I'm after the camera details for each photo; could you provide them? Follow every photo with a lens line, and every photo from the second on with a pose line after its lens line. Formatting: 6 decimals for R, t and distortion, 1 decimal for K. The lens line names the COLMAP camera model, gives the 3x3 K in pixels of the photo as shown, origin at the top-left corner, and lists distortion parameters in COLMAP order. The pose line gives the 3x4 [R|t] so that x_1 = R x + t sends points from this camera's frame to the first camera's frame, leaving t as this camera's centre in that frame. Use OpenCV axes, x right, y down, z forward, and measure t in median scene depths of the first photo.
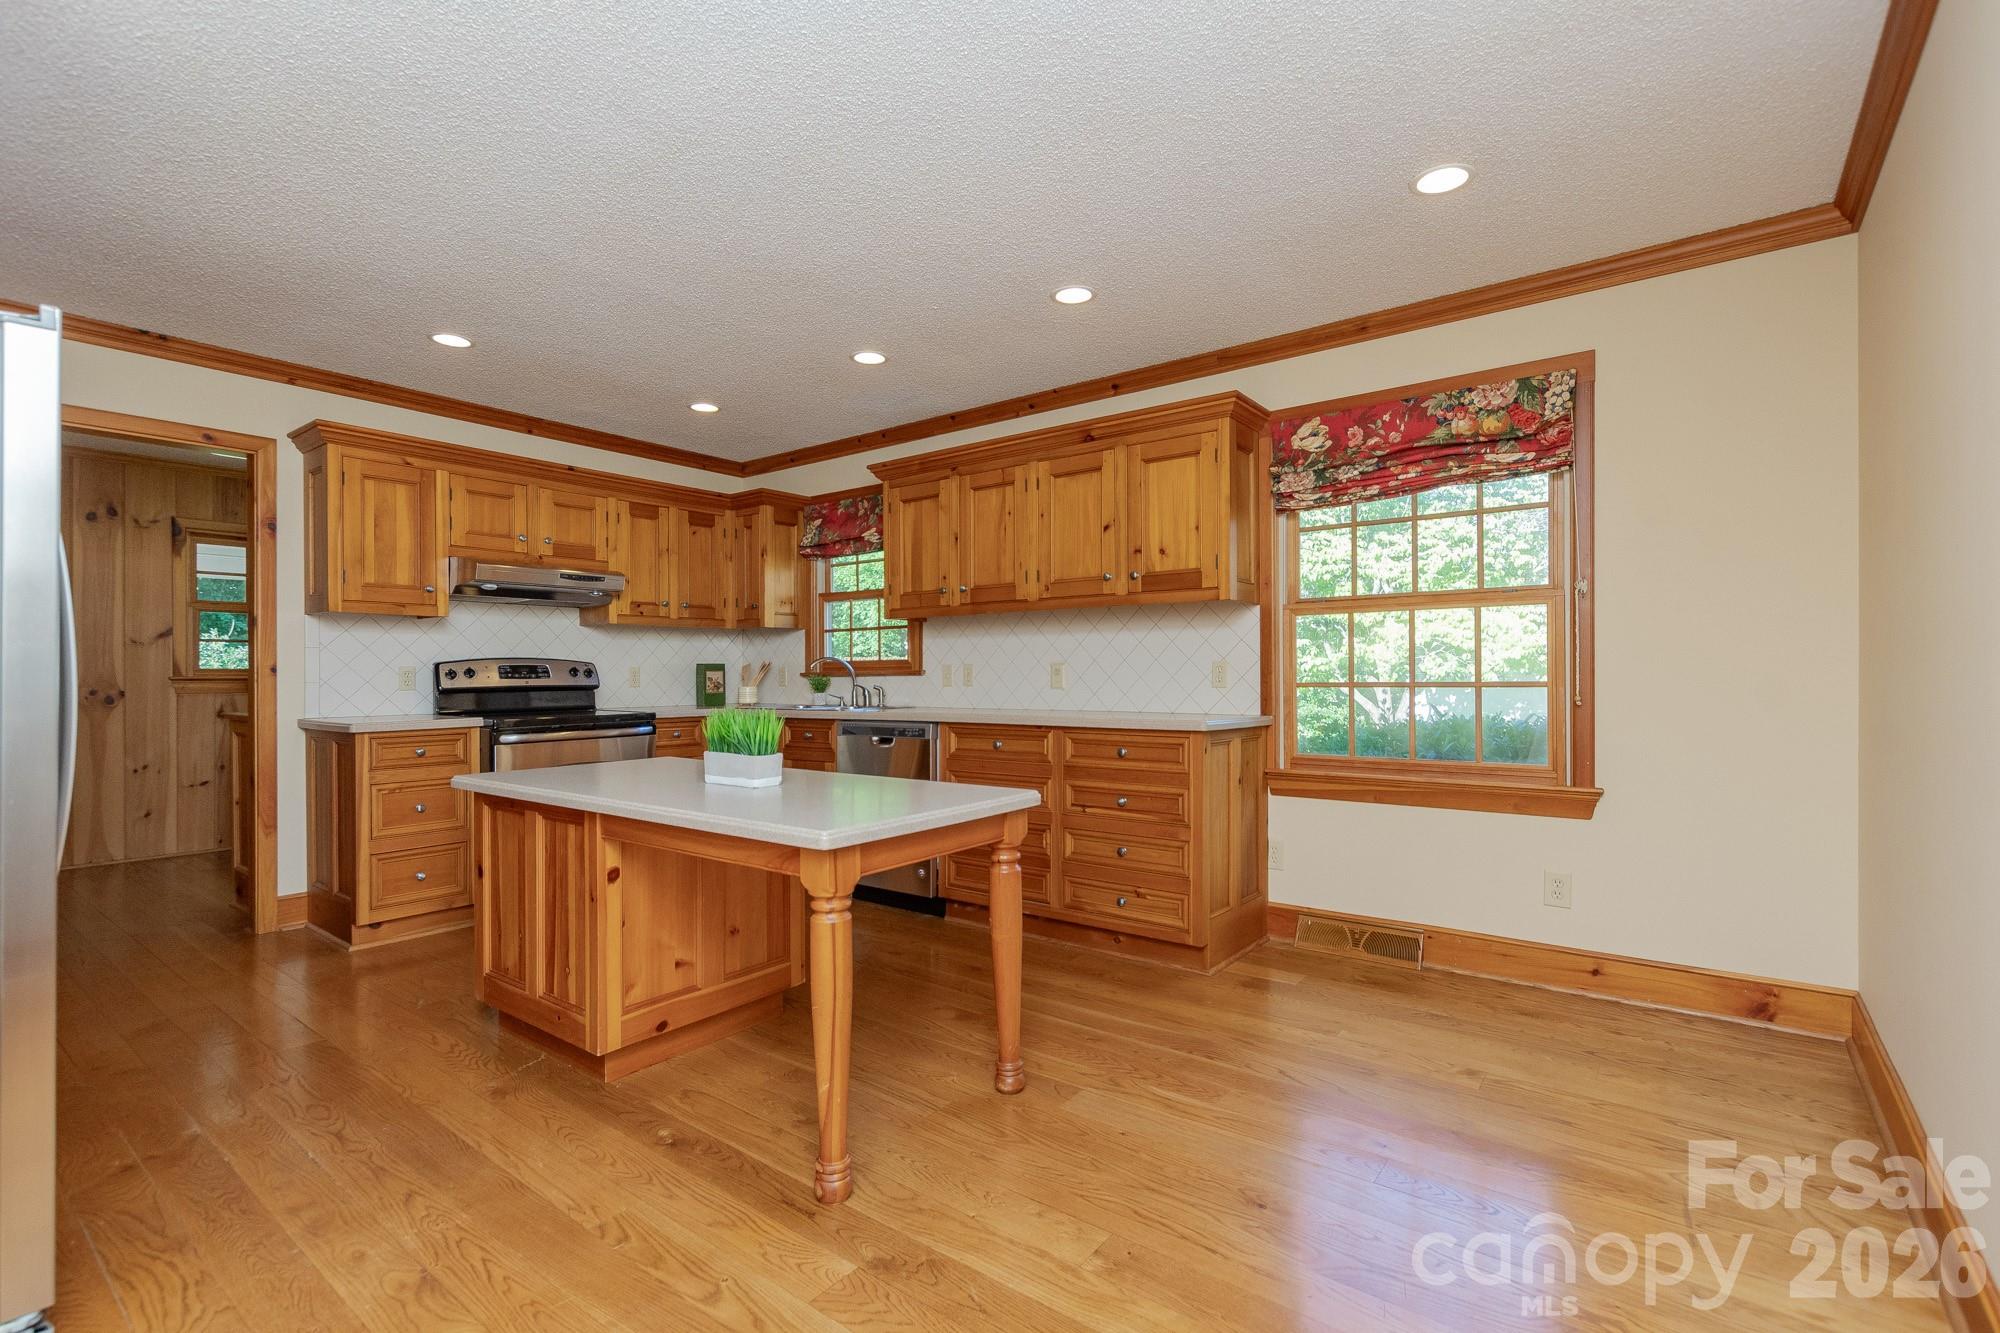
lens RADIAL K [[896.3, 0, 998.1], [0, 896.3, 649.0], [0, 0, 1]] dist [-0.002310, -0.000455]
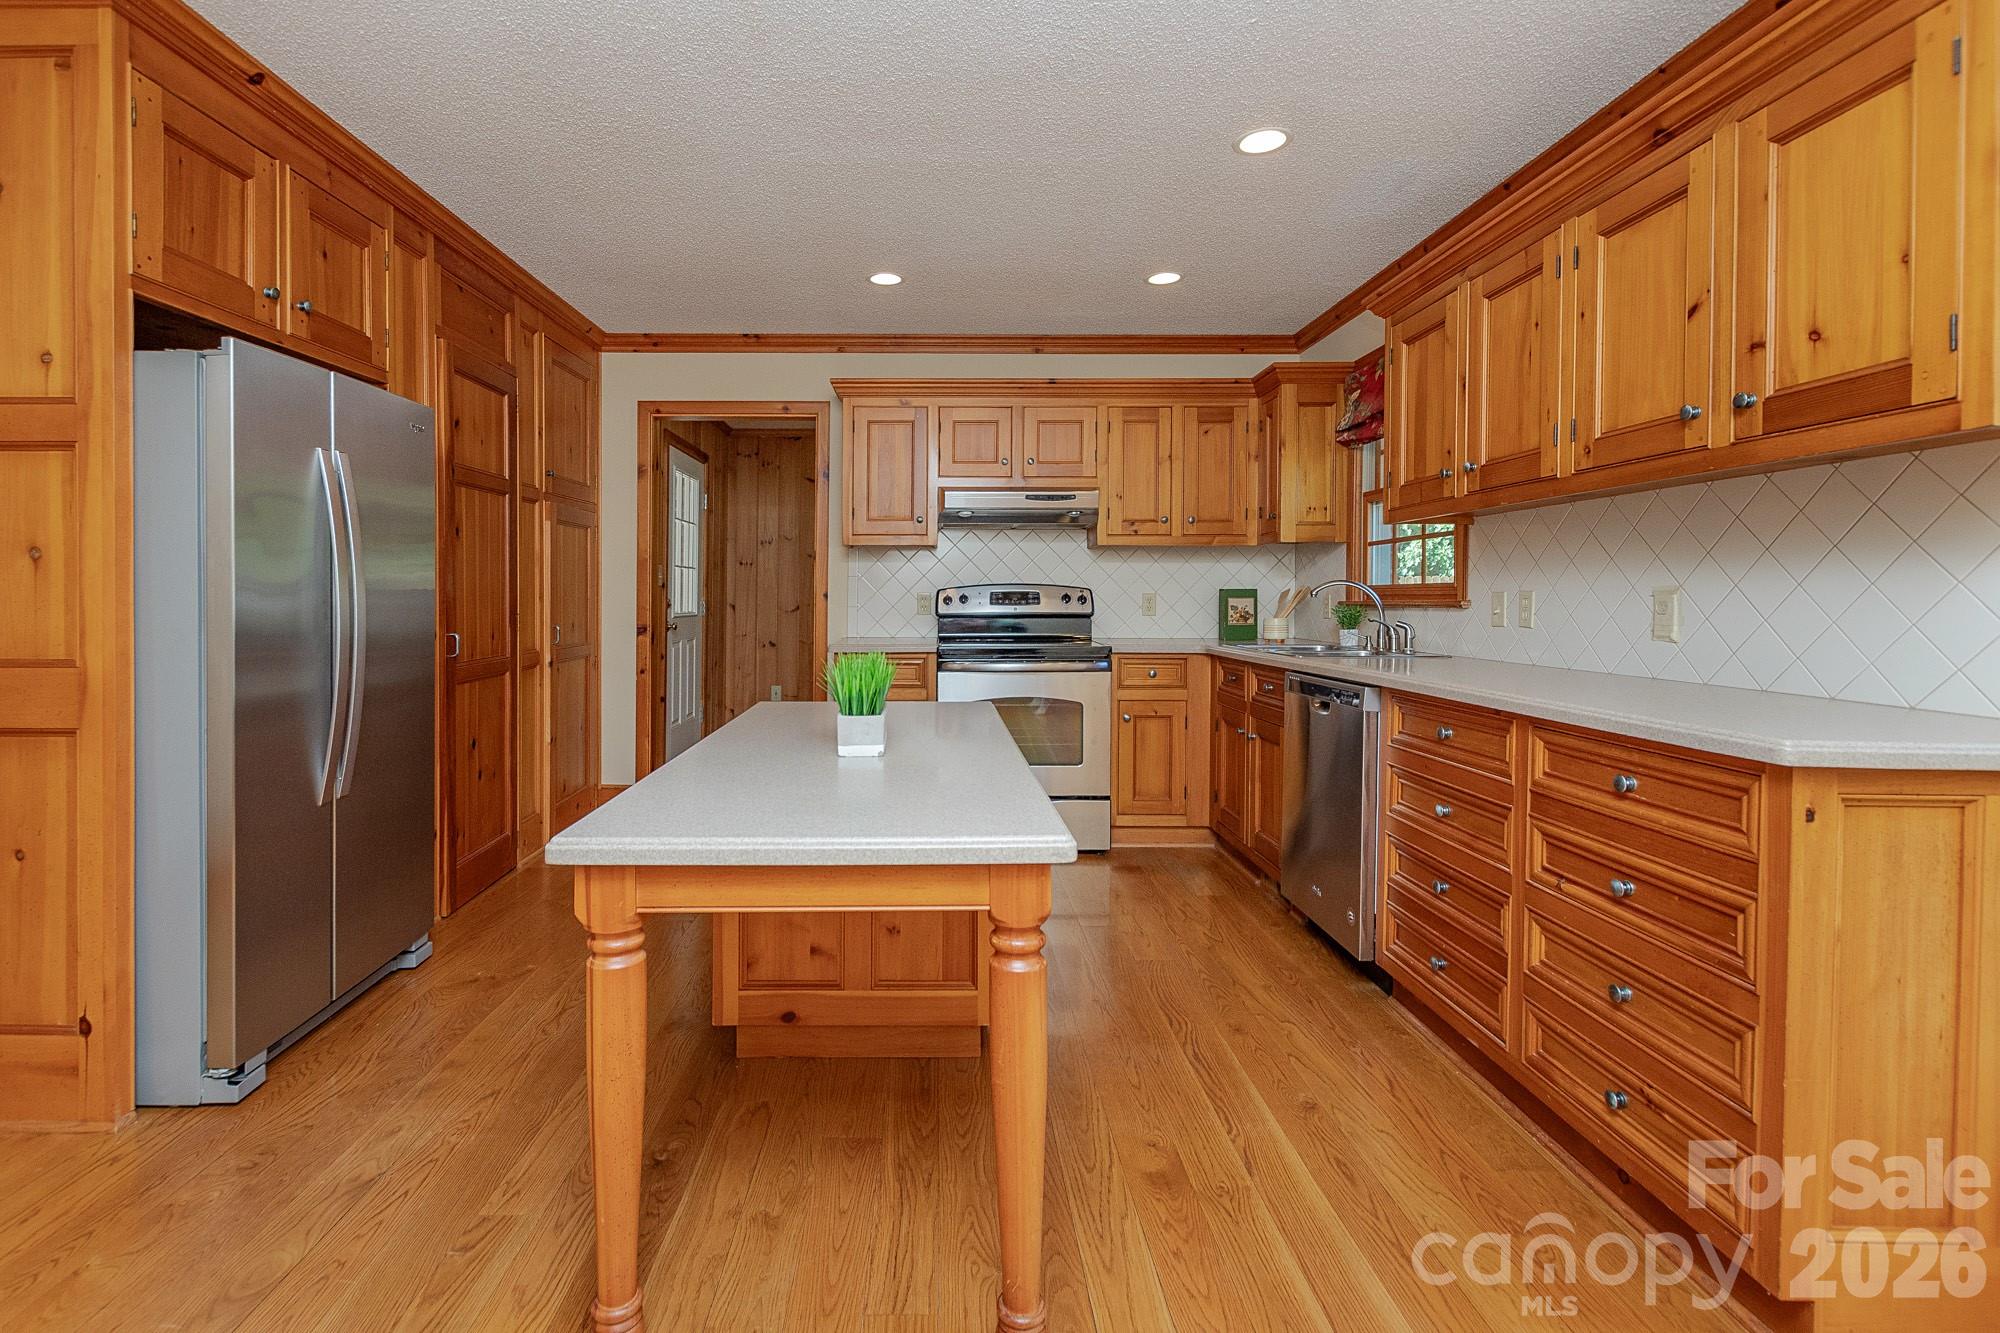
lens RADIAL K [[933.7, 0, 956.7], [0, 933.7, 588.8], [0, 0, 1]] dist [0.002477, -0.000042]
pose [[0.606483, 0.000462, -0.795097, 0.250986], [0.017258, 0.999757, 0.013745, 0.000086], [0.794909, -0.022058, 0.606327, 0.339519]]
